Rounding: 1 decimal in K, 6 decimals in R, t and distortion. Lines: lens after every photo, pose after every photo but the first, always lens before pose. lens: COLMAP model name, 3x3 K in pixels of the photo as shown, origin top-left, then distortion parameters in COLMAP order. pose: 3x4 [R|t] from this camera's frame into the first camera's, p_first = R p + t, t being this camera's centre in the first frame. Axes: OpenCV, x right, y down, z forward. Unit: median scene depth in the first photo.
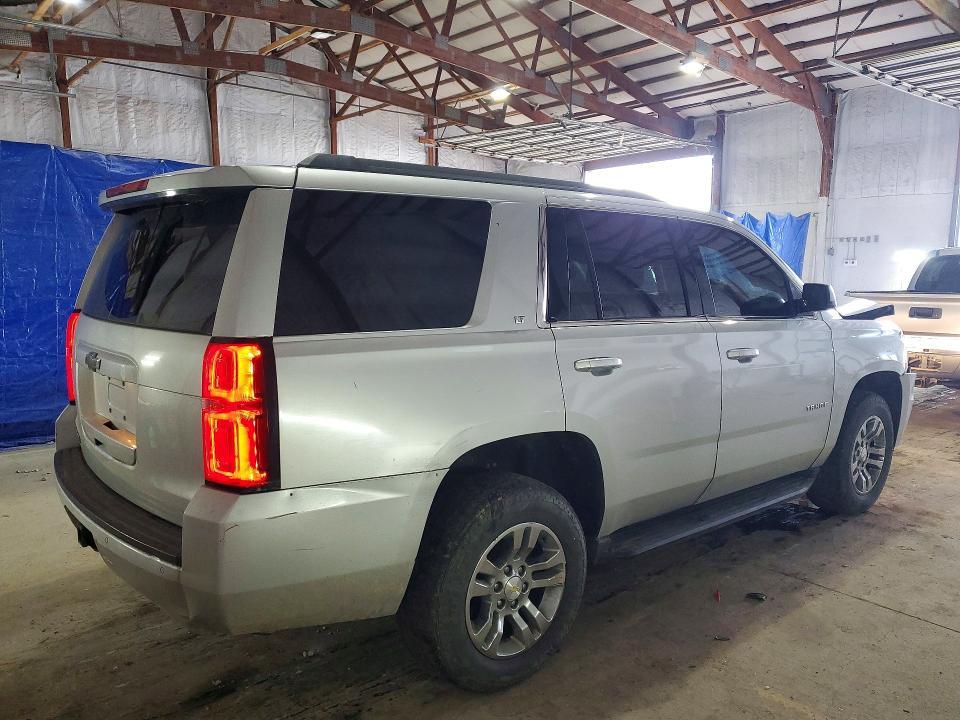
lens RADIAL K [[774.3, 0, 478.2], [0, 774.3, 363.5], [0, 0, 1]] dist [-0.009641, 0.019483]
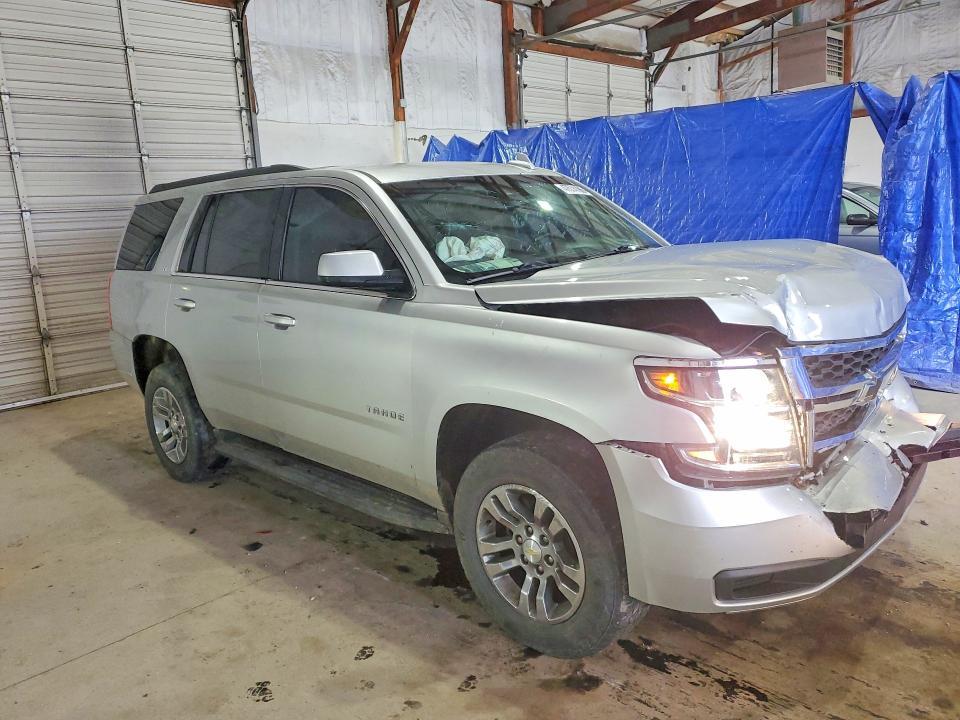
lens RADIAL K [[774.3, 0, 479.0], [0, 774.3, 358.1], [0, 0, 1]] dist [-0.009641, 0.019483]
pose [[0.059264, 0.194331, -0.979144, 1.335982], [-0.056411, 0.979953, 0.191077, -0.171152], [0.996647, 0.043910, 0.069038, 1.188292]]
